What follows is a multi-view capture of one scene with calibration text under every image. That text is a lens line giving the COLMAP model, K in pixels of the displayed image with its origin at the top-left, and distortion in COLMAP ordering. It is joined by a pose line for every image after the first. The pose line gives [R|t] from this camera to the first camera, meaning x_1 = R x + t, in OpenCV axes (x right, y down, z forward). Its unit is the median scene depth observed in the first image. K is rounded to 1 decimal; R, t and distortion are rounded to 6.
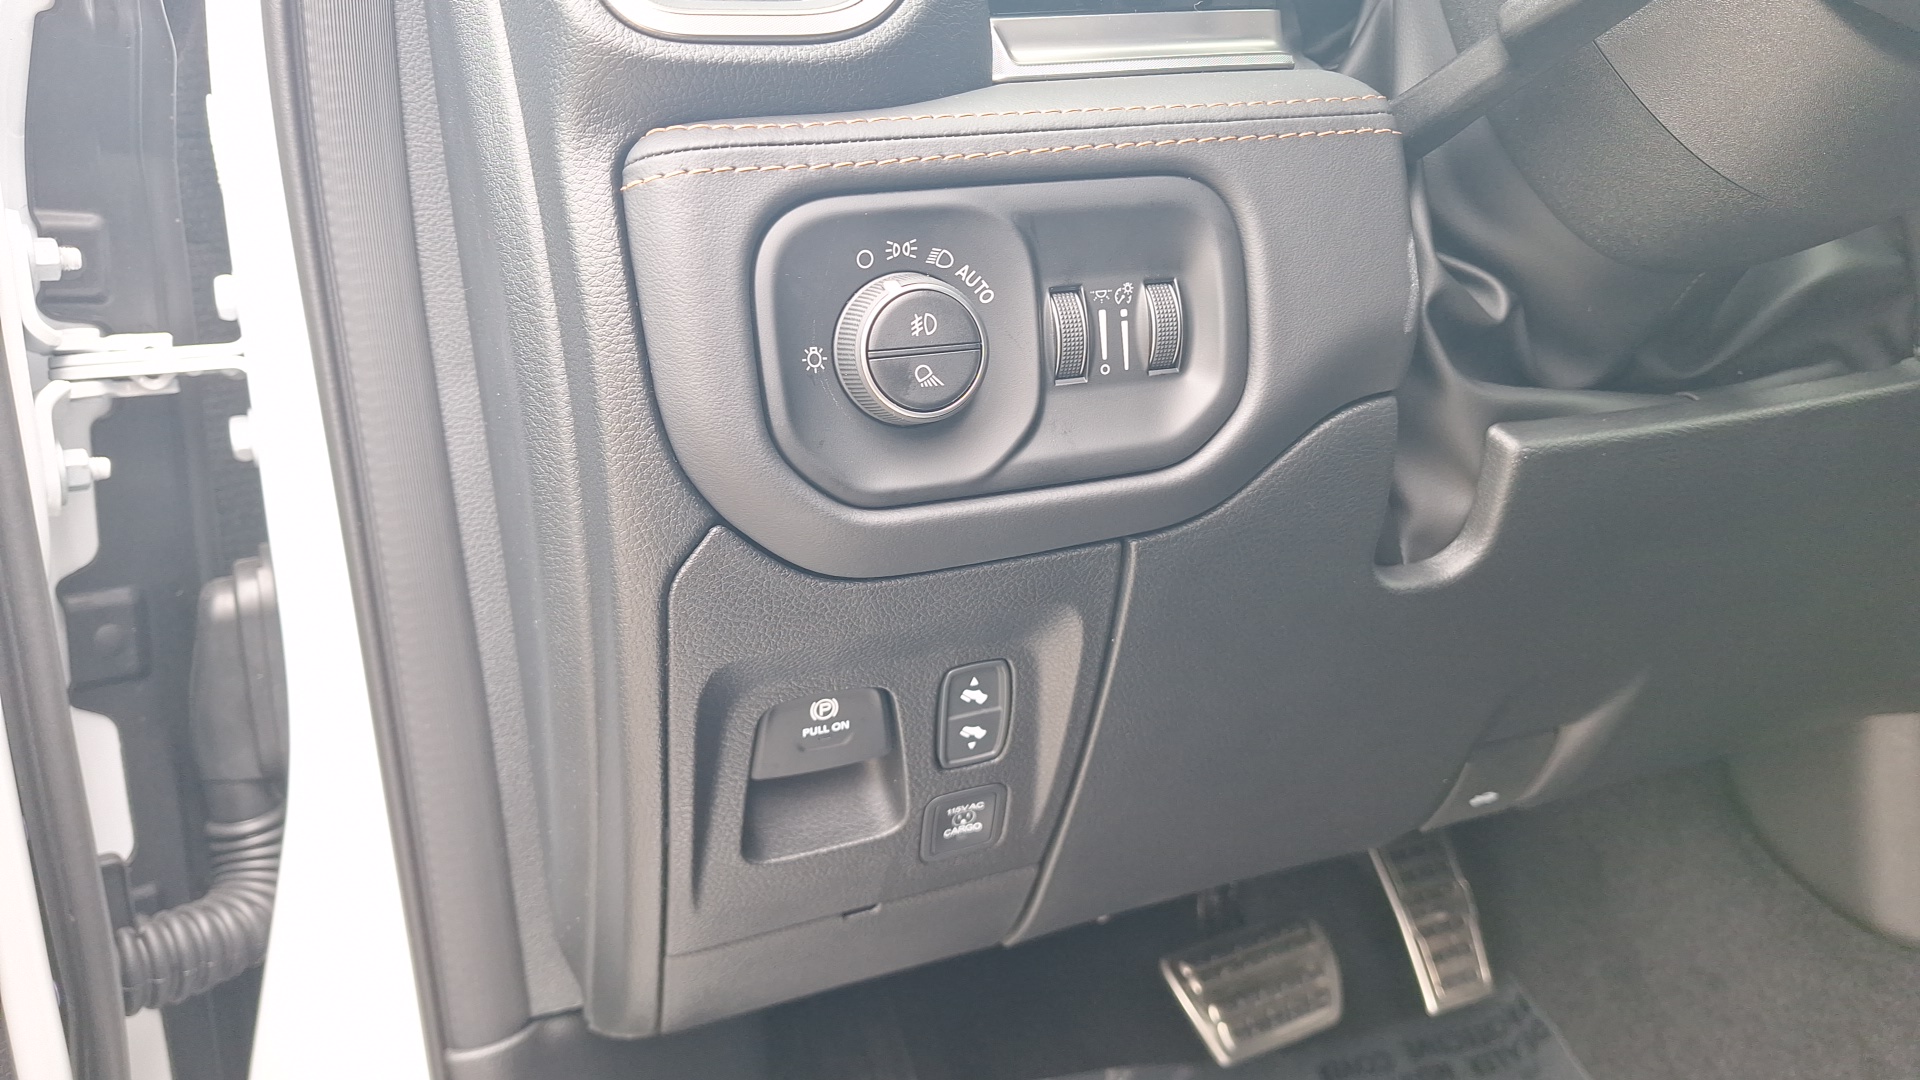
lens RADIAL K [[1322.8, 0, 958.6], [0, 1322.8, 537.7], [0, 0, 1]] dist [0.101250, -0.118975]
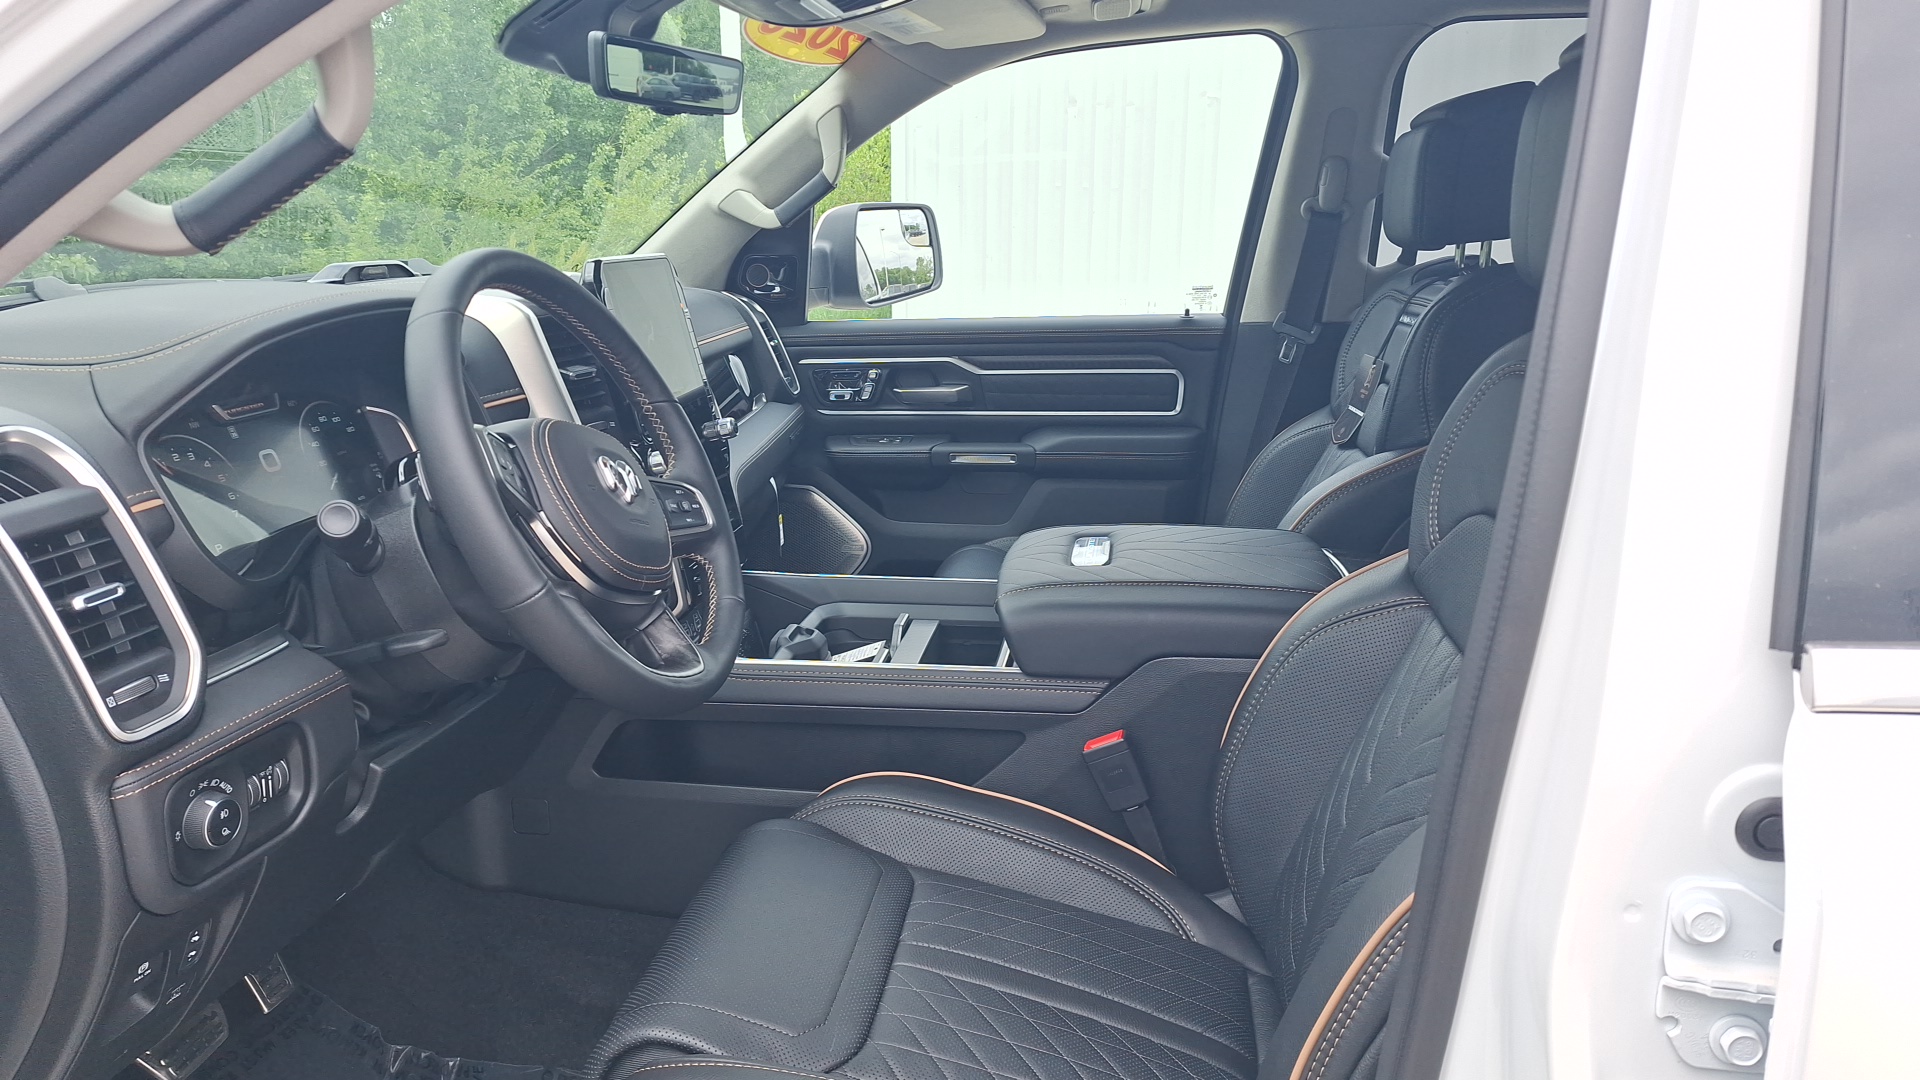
lens RADIAL K [[1322.8, 0, 958.6], [0, 1322.8, 537.7], [0, 0, 1]] dist [0.101250, -0.118975]
pose [[0.513636, -0.098664, 0.852317, -1.160719], [0.069009, 0.994899, 0.073583, -0.614797], [-0.855229, 0.021023, 0.517824, -1.289093]]
